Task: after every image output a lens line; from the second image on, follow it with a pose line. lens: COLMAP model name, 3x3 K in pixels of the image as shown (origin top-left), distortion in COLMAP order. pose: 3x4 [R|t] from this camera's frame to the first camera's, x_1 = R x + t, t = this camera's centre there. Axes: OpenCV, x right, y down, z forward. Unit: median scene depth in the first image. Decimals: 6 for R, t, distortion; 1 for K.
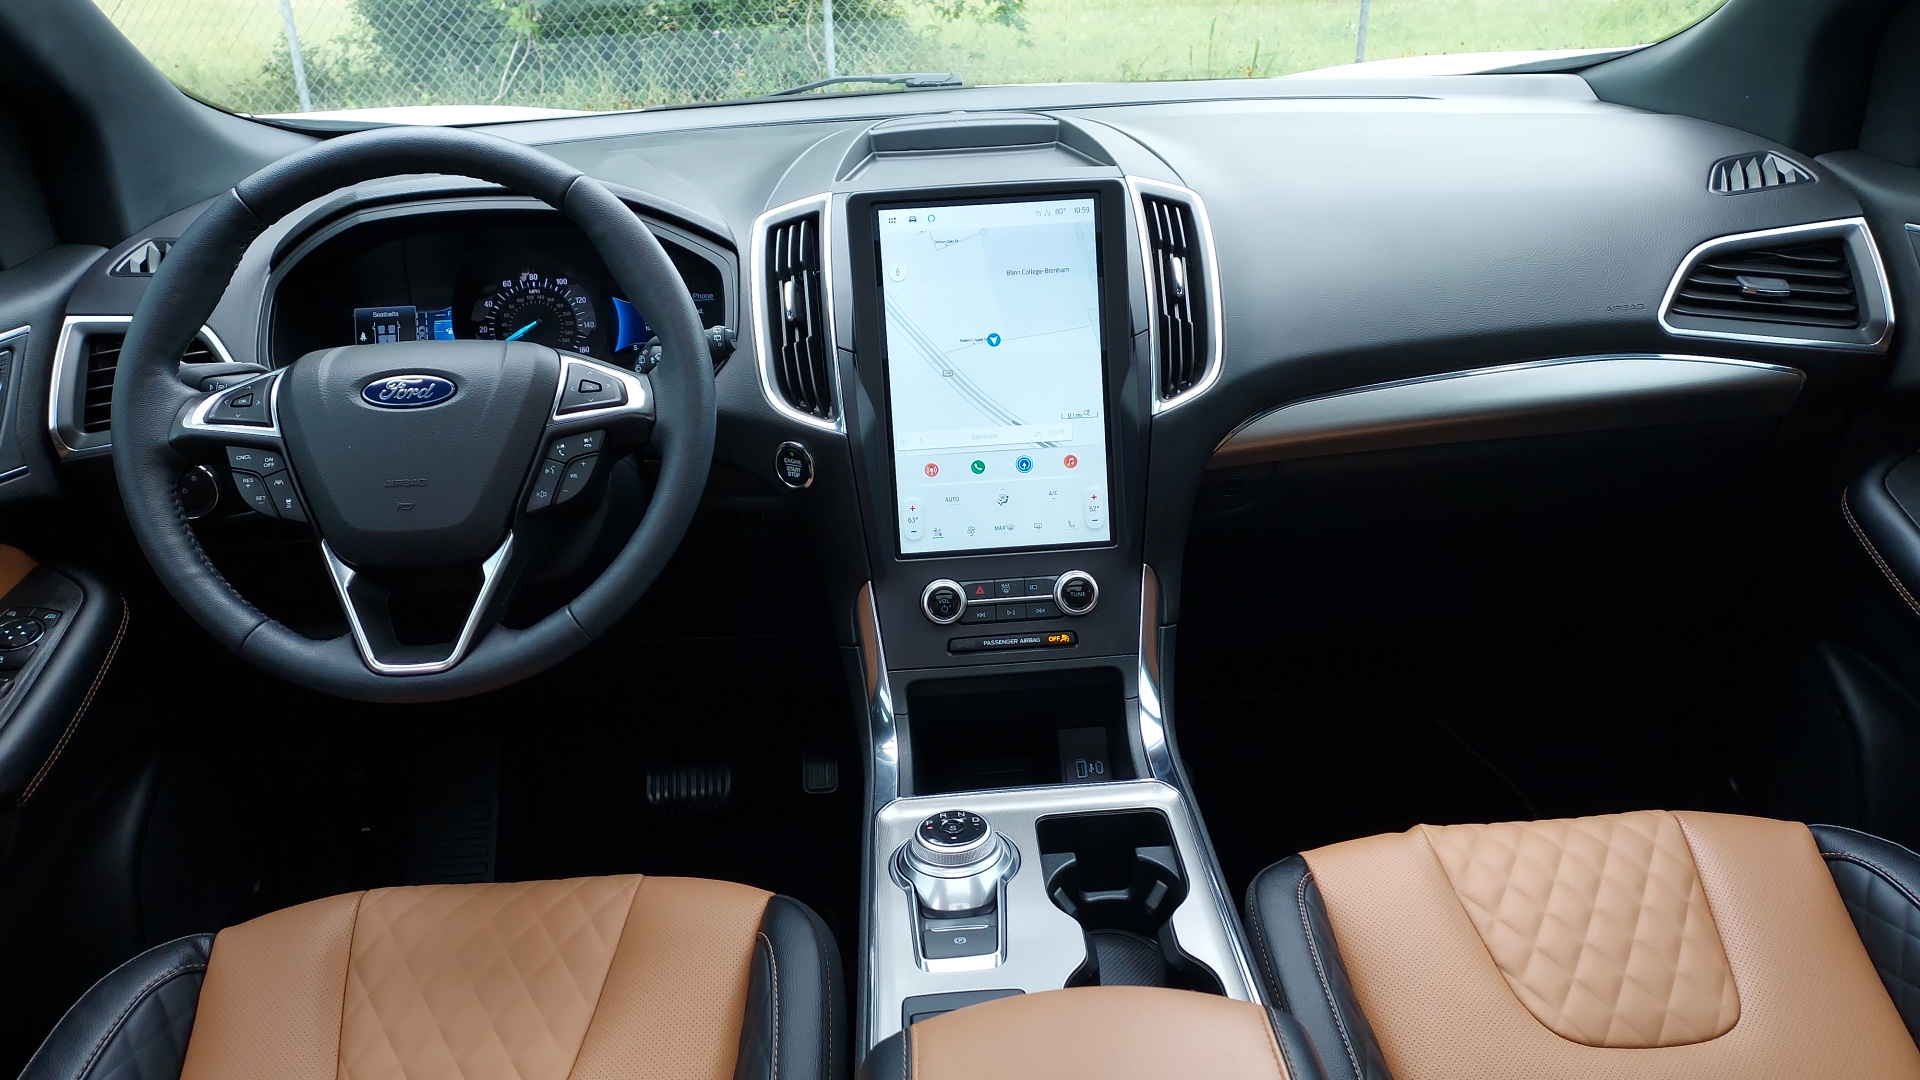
lens RADIAL K [[1379.6, 0, 986.6], [0, 1379.6, 547.0], [0, 0, 1]] dist [0.030810, 0.005798]
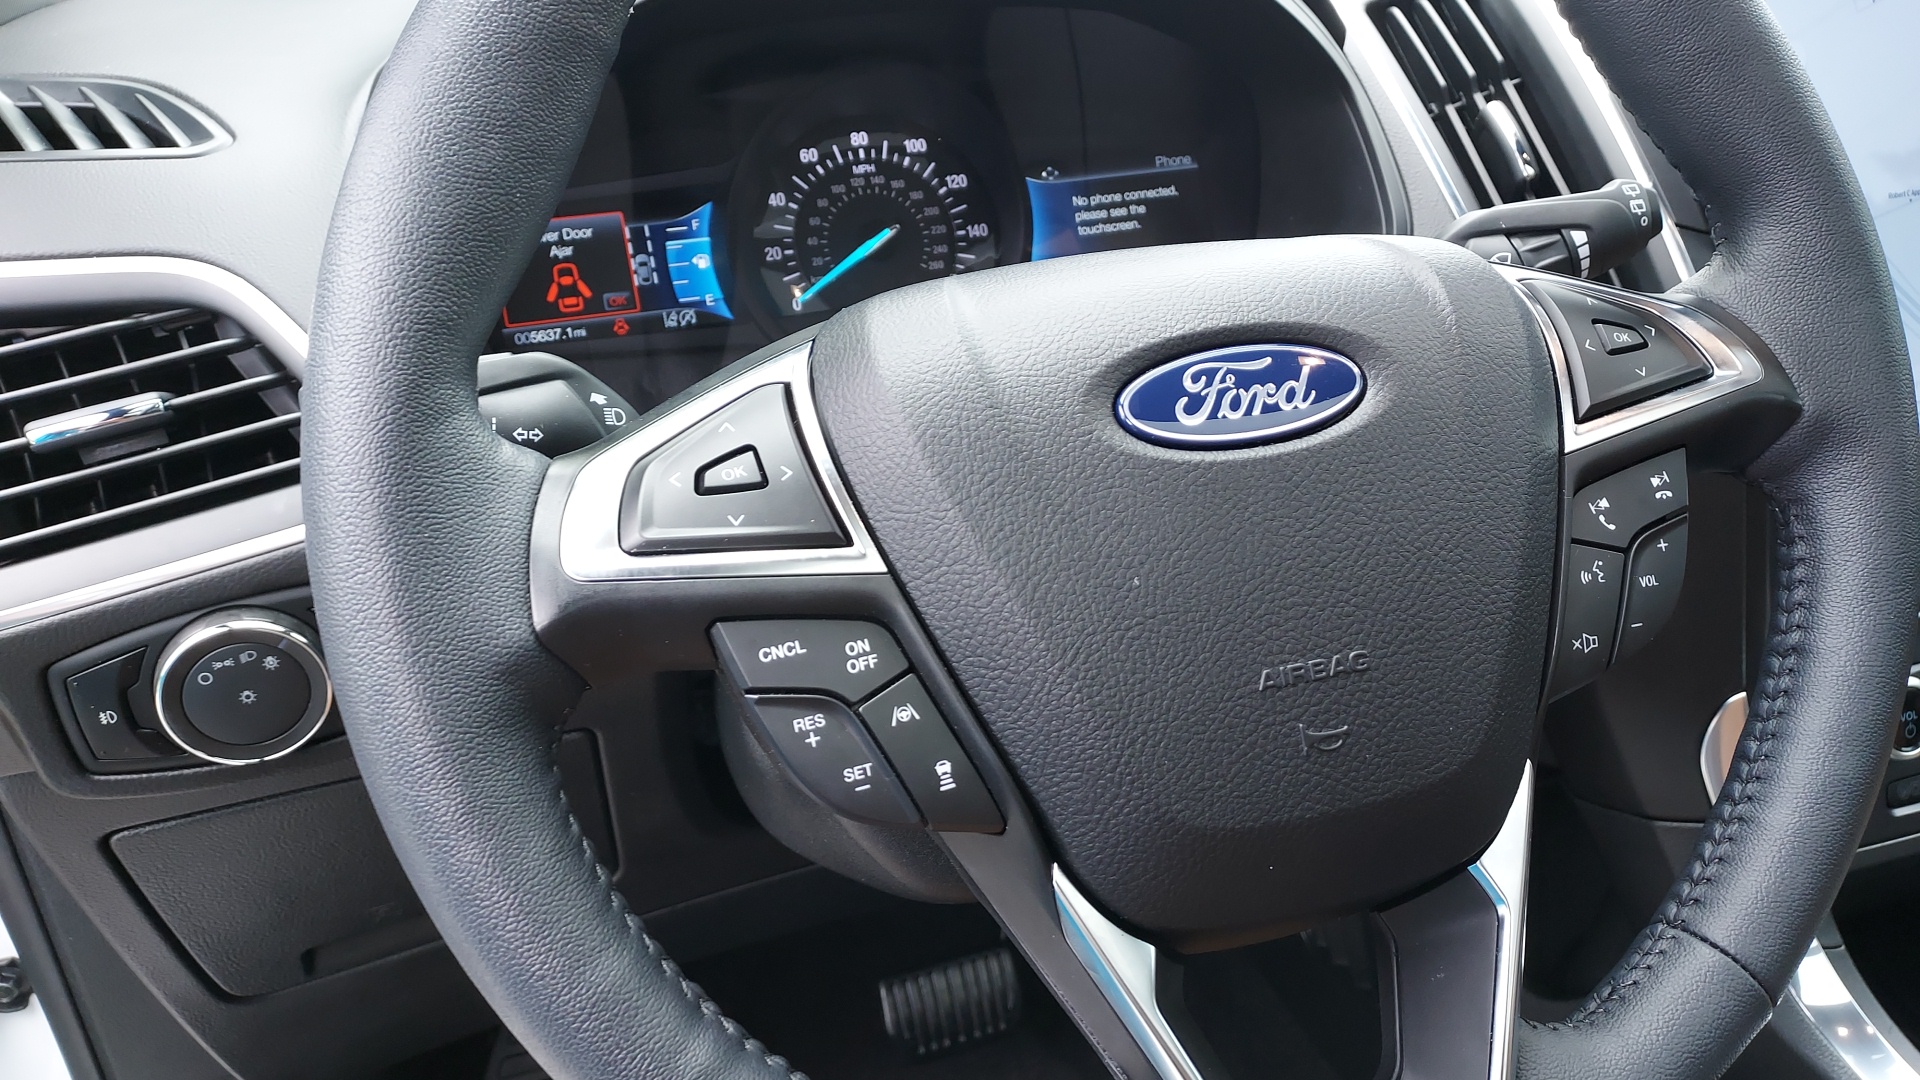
lens RADIAL K [[1379.6, 0, 986.6], [0, 1379.6, 547.0], [0, 0, 1]] dist [0.030810, 0.005798]
pose [[0.963590, -0.114769, 0.241502, -0.418573], [0.104079, 0.992957, 0.056609, -0.074921], [-0.246298, -0.029412, 0.968748, 0.512077]]
